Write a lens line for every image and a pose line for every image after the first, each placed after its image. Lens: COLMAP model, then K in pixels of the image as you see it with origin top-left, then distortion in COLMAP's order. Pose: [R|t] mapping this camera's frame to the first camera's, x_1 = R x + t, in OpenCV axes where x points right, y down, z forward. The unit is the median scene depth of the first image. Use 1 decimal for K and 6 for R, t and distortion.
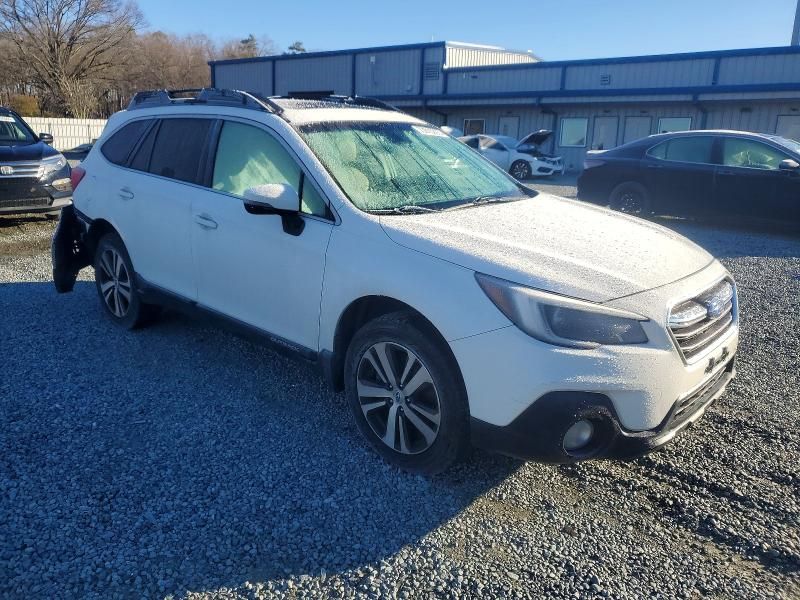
lens RADIAL K [[619.5, 0, 400.0], [0, 619.5, 300.0], [0, 0, 1]] dist [0.051223, -0.001579]
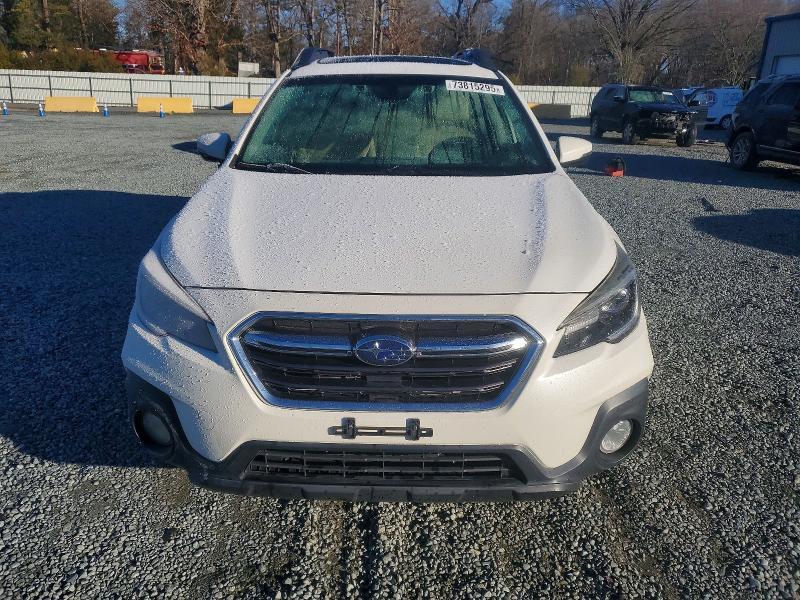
lens RADIAL K [[619.5, 0, 400.0], [0, 619.5, 300.0], [0, 0, 1]] dist [0.051223, -0.001579]
pose [[0.670341, 0.253207, -0.697516, 0.901216], [-0.221766, 0.965382, 0.137320, -0.128910], [0.708140, 0.062634, 0.703288, 0.511261]]
